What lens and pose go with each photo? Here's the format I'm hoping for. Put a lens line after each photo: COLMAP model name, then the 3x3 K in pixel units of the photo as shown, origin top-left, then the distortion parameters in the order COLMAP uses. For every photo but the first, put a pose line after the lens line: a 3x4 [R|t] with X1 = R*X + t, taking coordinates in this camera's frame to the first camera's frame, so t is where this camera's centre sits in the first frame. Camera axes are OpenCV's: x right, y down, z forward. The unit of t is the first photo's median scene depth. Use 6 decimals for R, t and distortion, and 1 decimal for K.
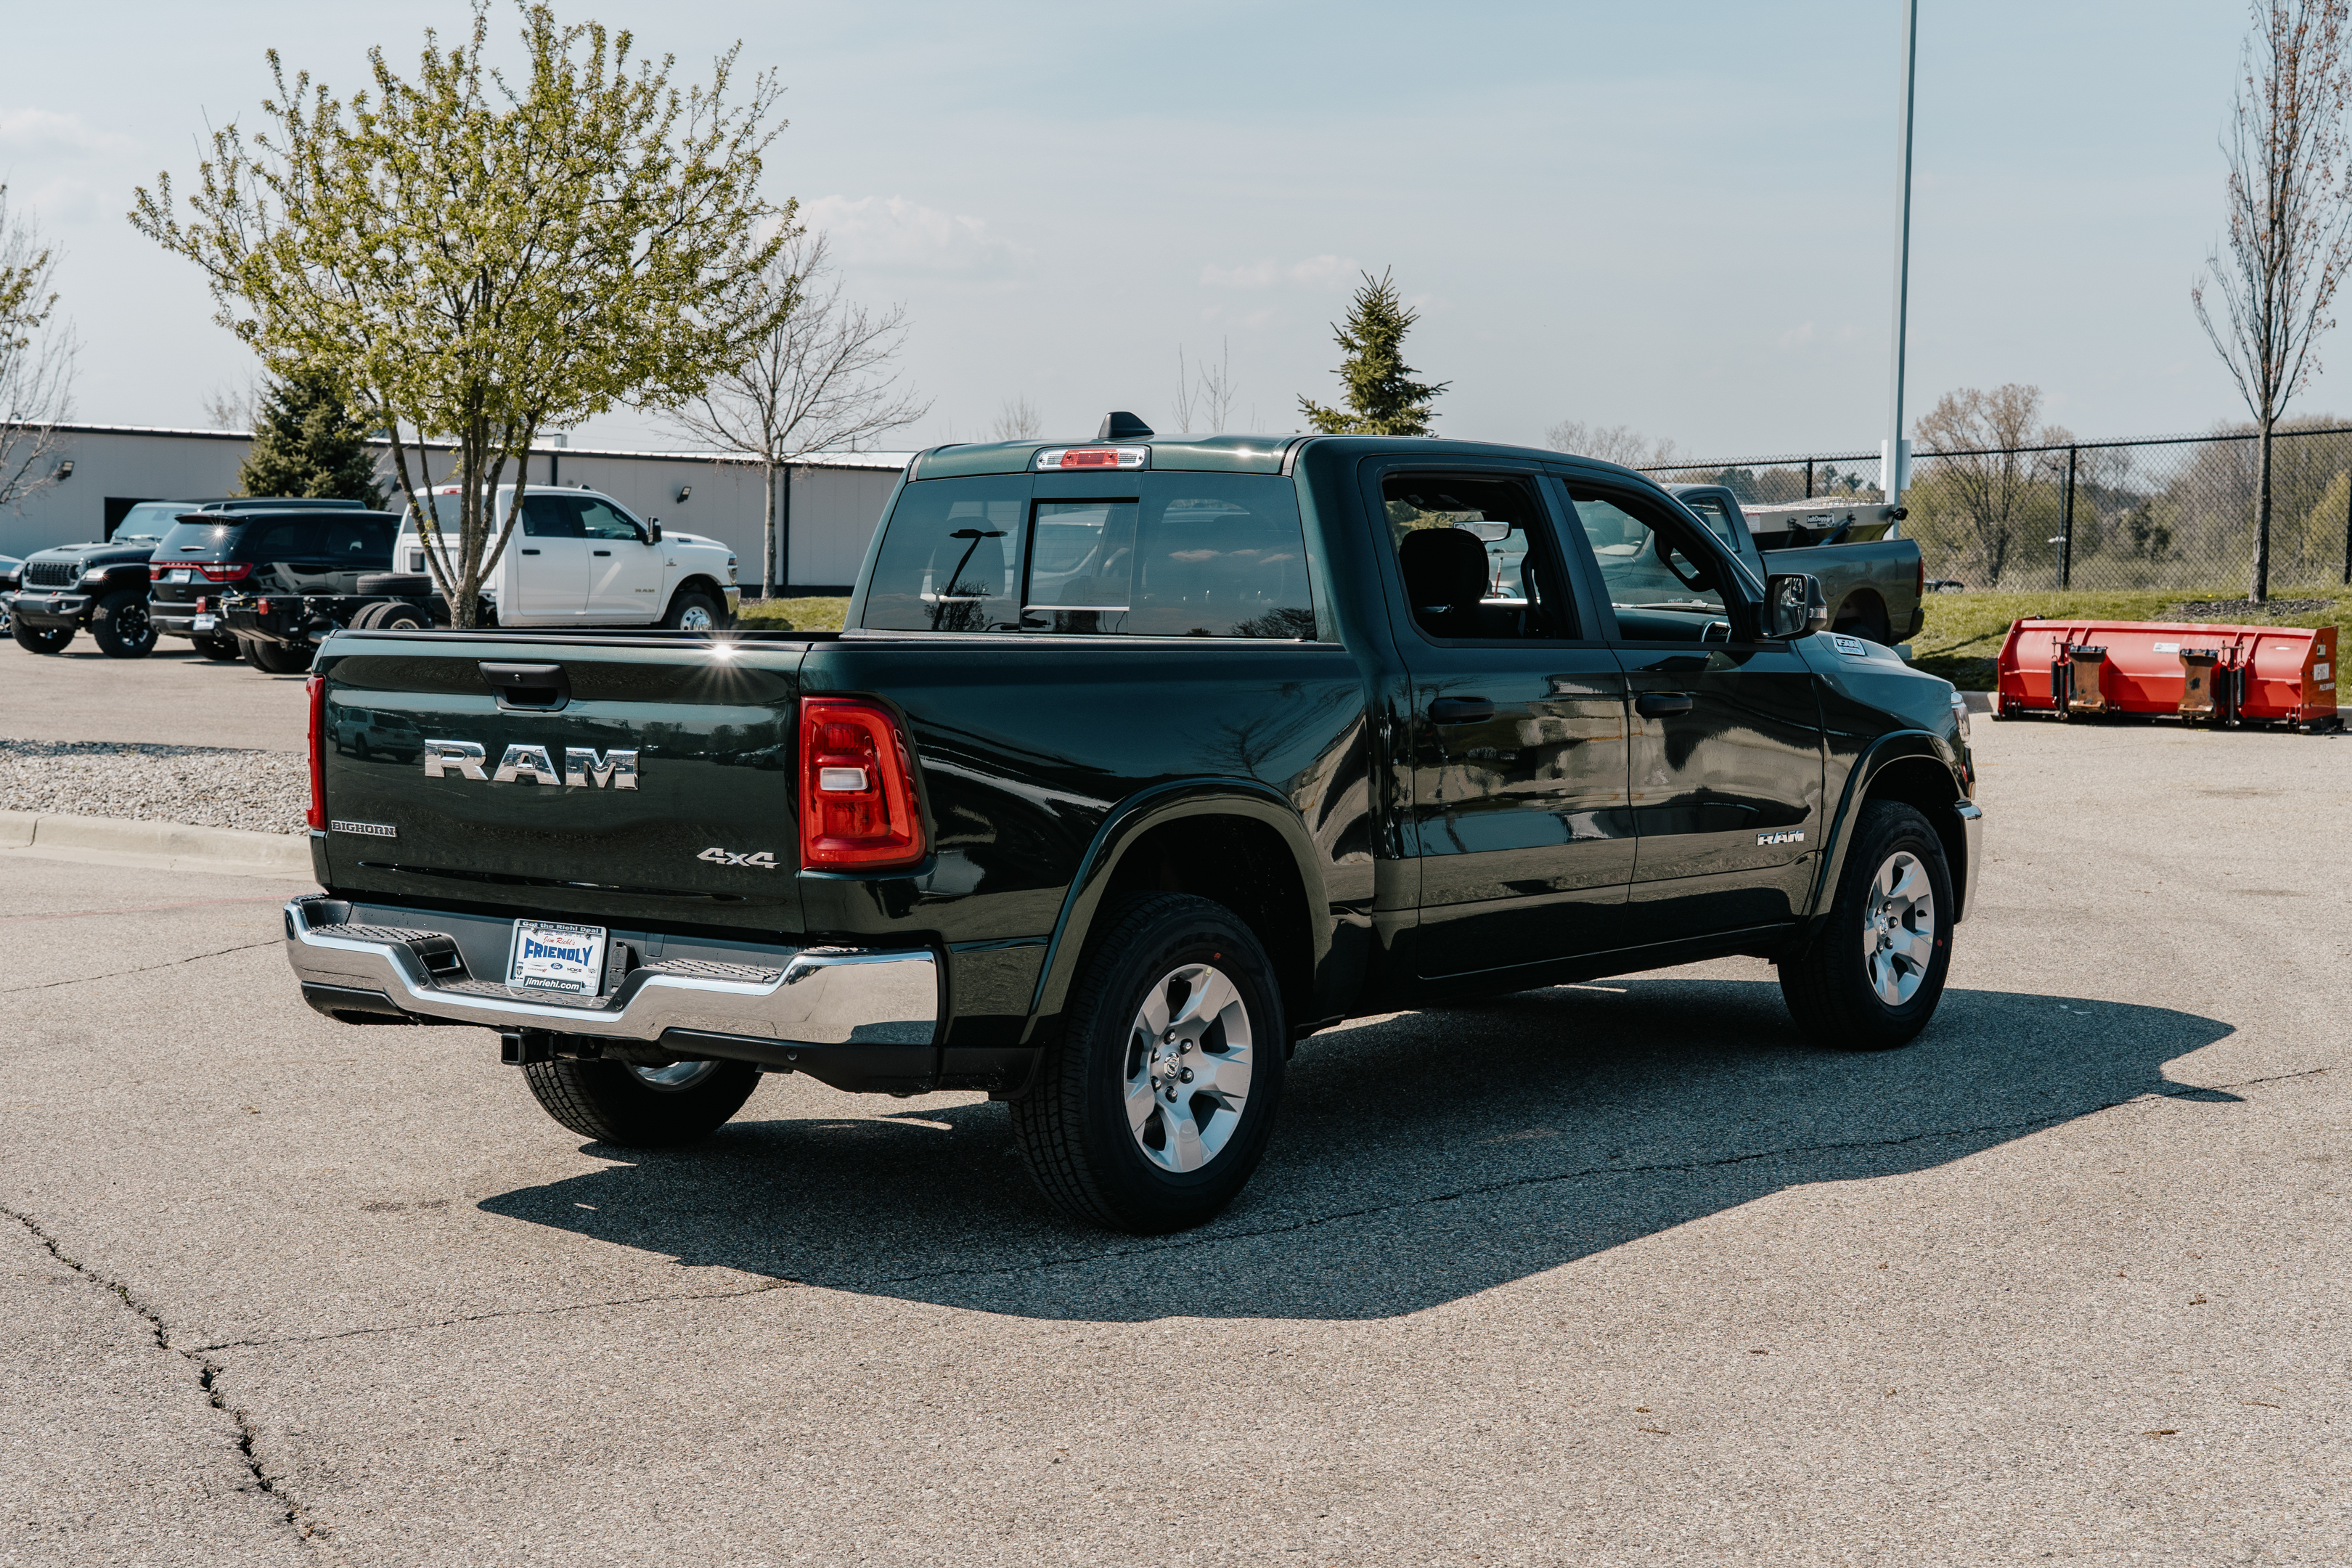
lens RADIAL K [[3351.4, 0, 1185.7], [0, 3351.4, 778.8], [0, 0, 1]] dist [0.015445, -0.093156]
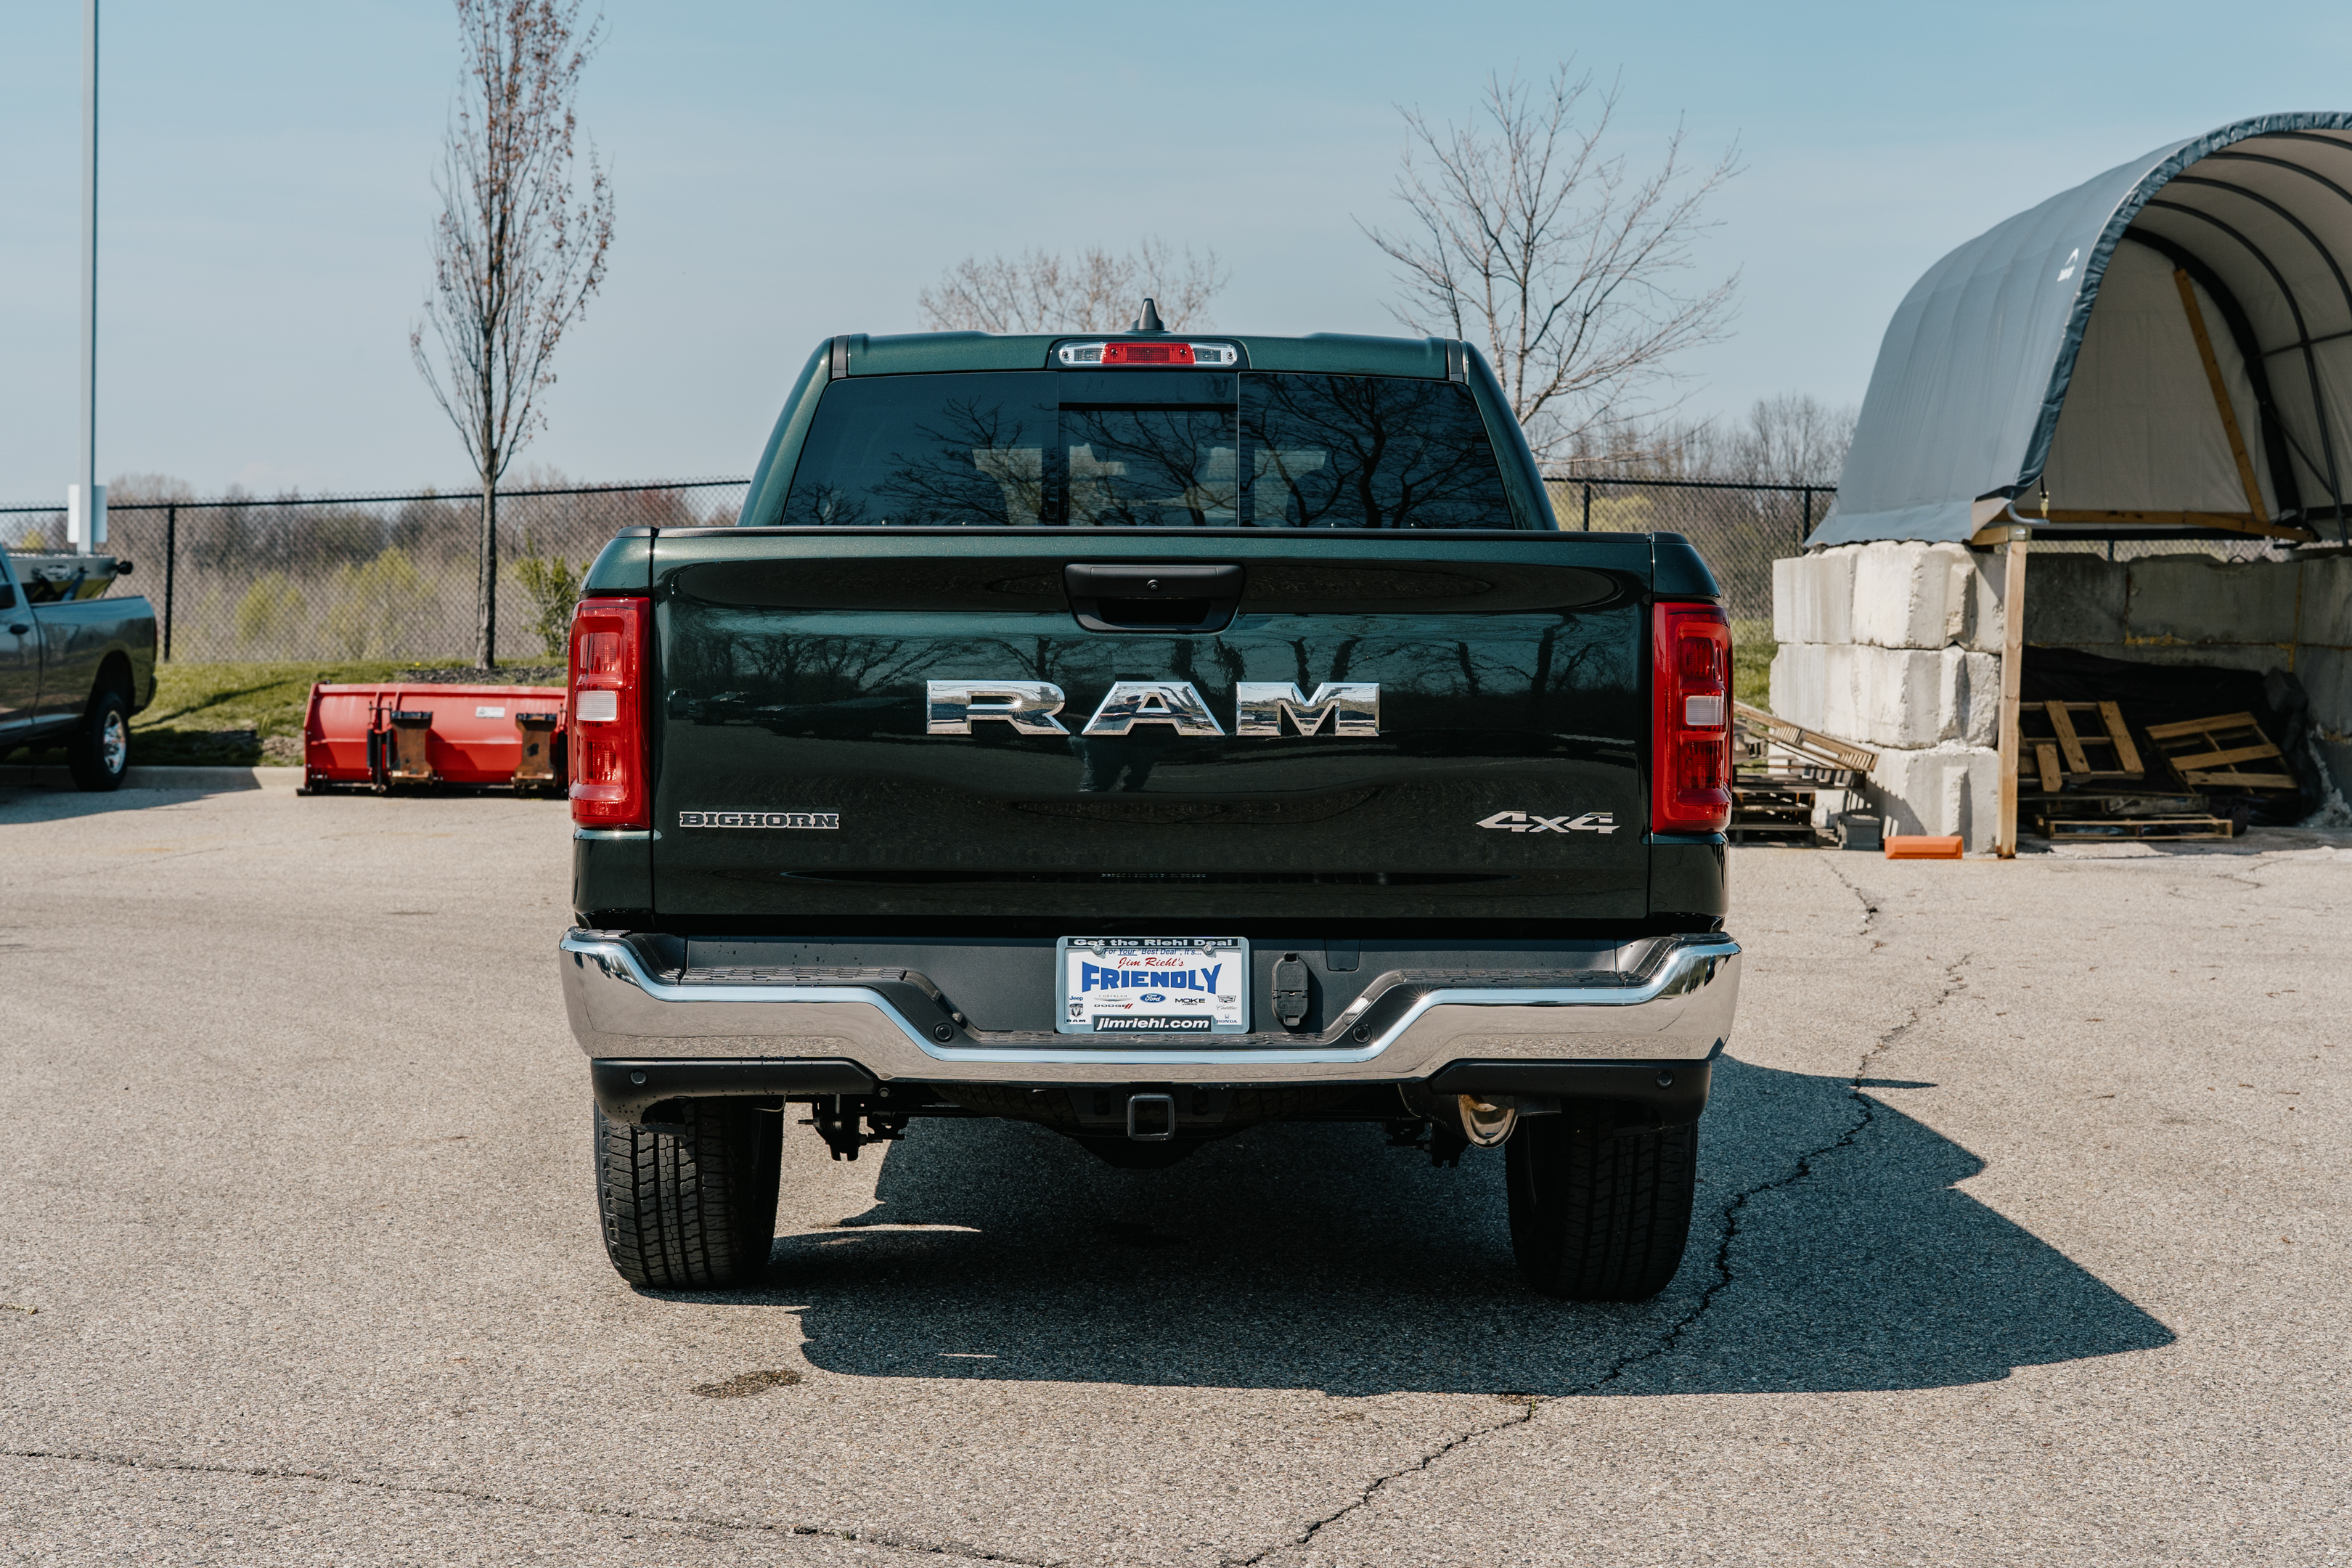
lens RADIAL K [[3567.8, 0, 1195.9], [0, 3567.8, 786.6], [0, 0, 1]] dist [-0.001965, 0.038900]
pose [[0.778876, -0.018471, 0.626906, -0.178473], [0.038303, 0.999101, -0.018152, 0.006966], [-0.626008, 0.038151, 0.778883, 0.111876]]
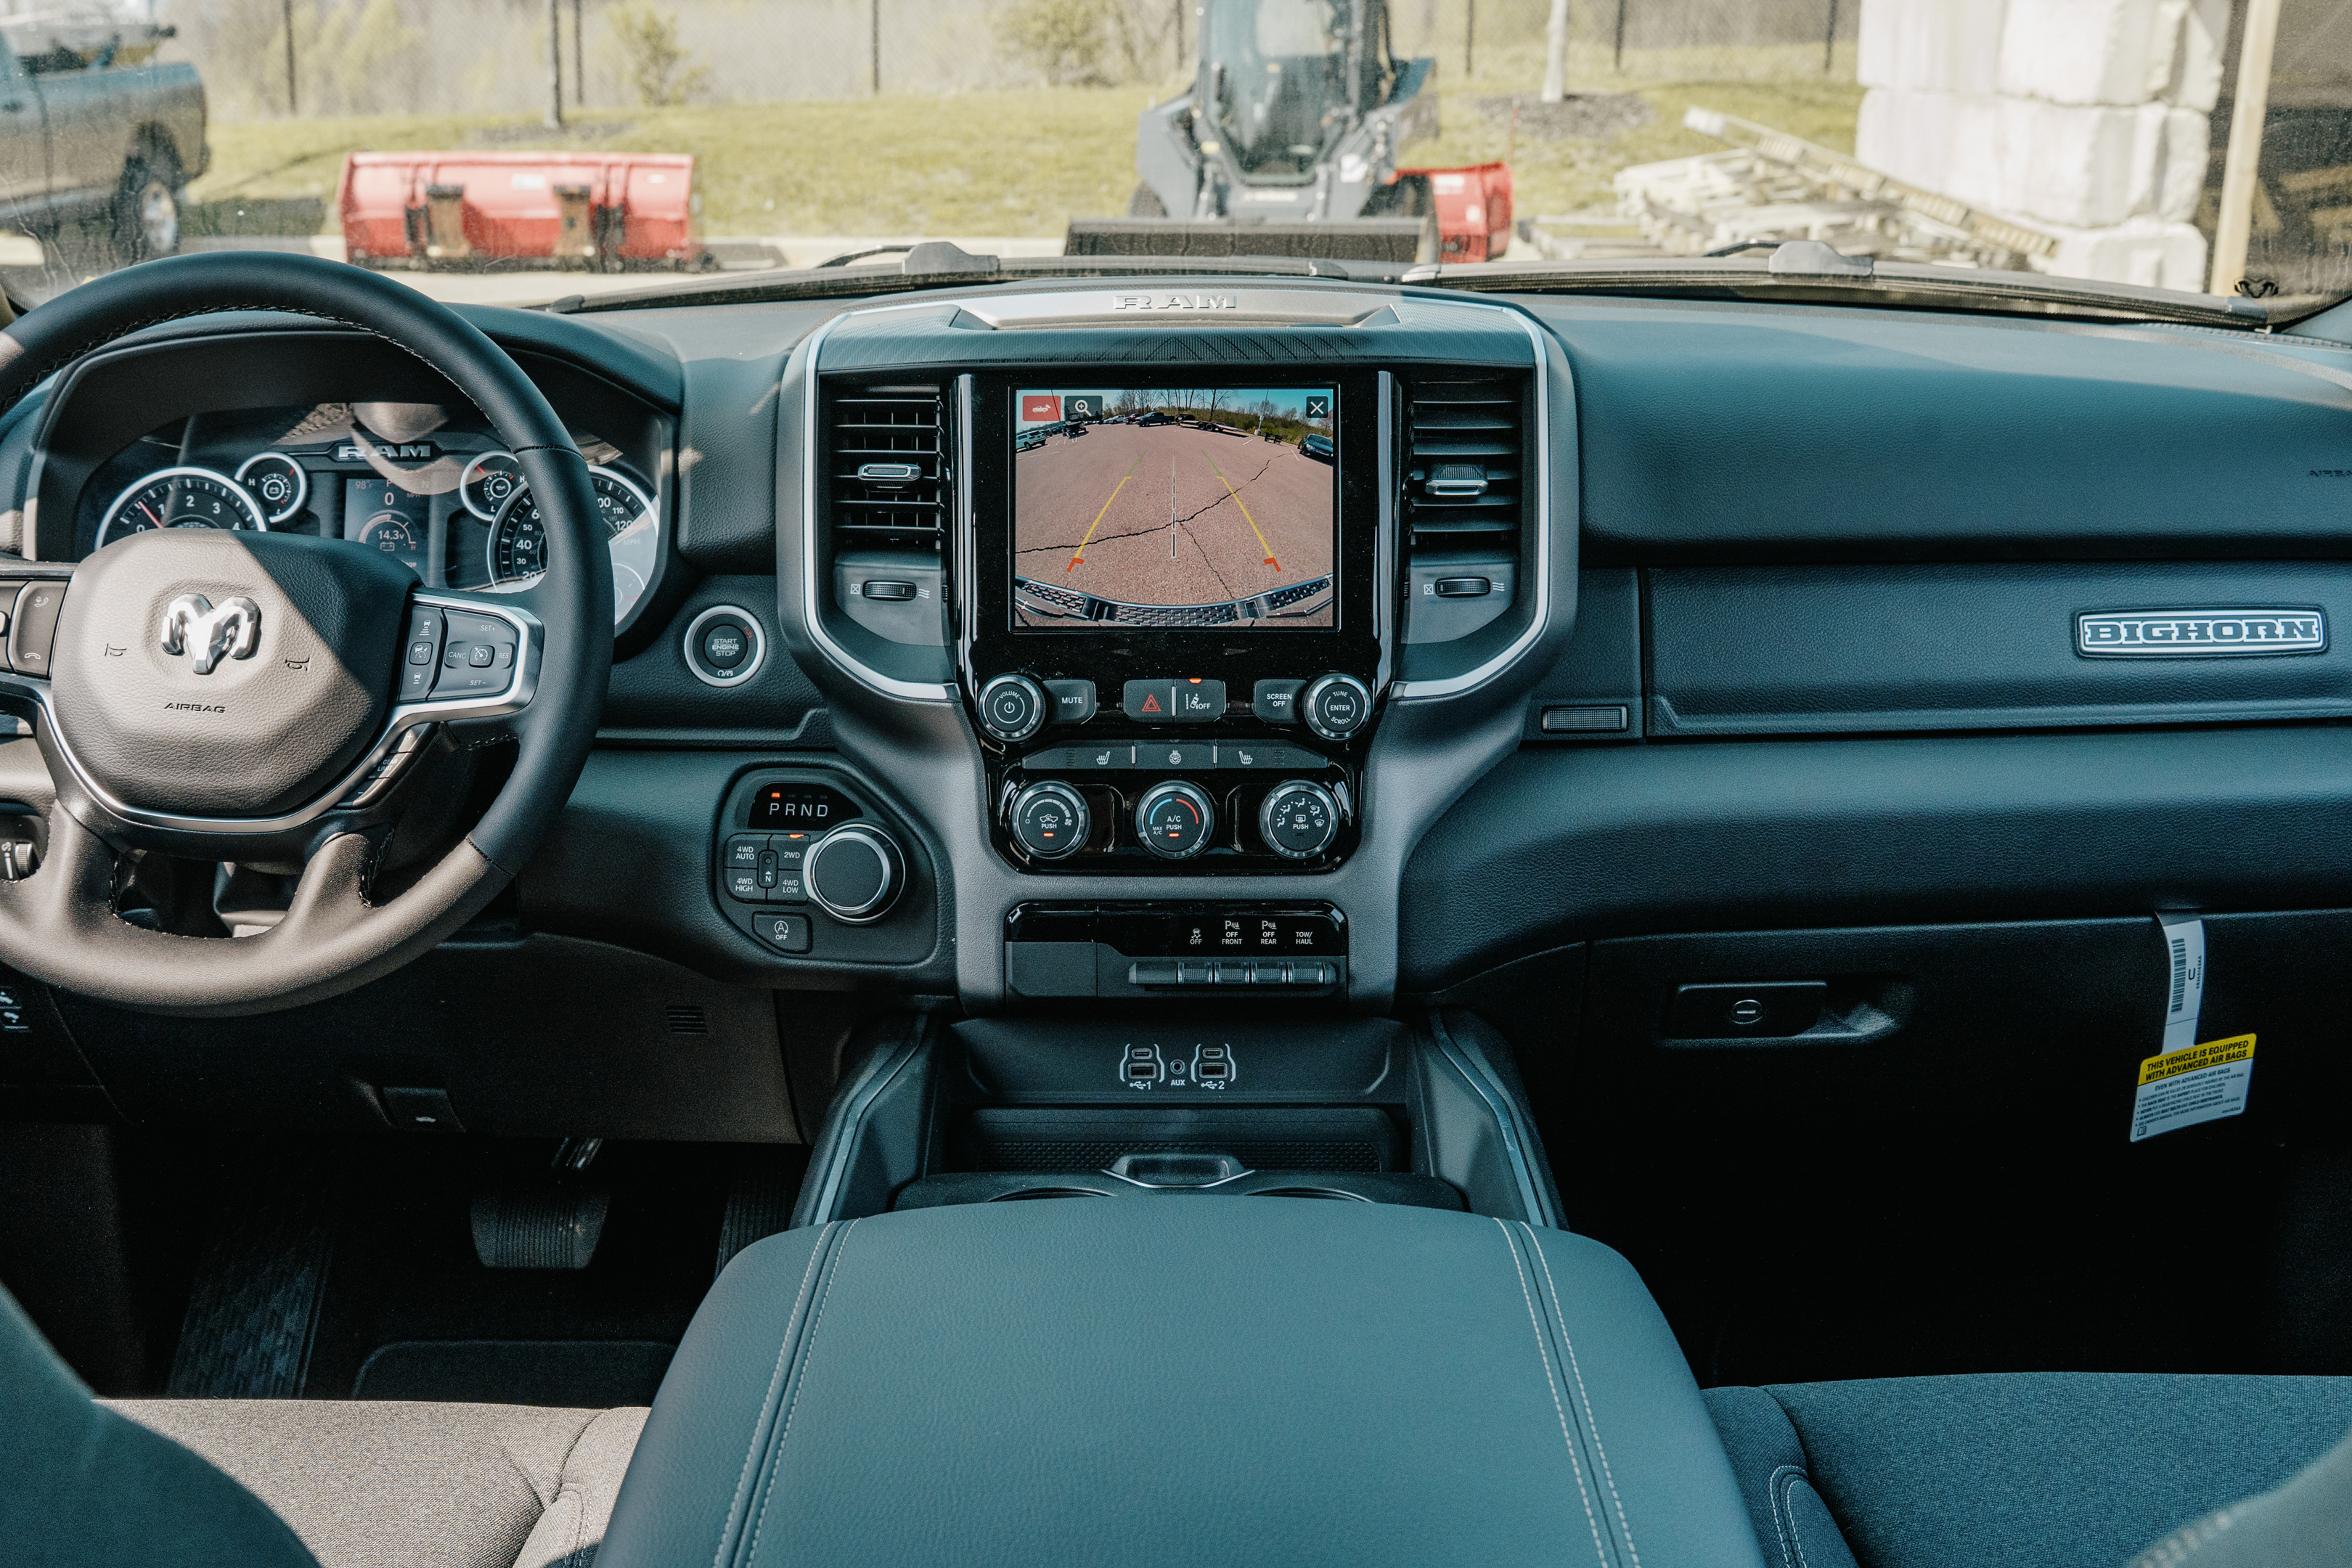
lens RADIAL K [[2526.3, 0, 1098.0], [0, 2526.3, 784.7], [0, 0, 1]] dist [0.000650, 0.008375]
pose [[0.811473, -0.168865, 0.559461, 0.007523], [0.051577, 0.974300, 0.219268, -0.022619], [-0.582109, -0.149075, 0.799328, 0.346286]]
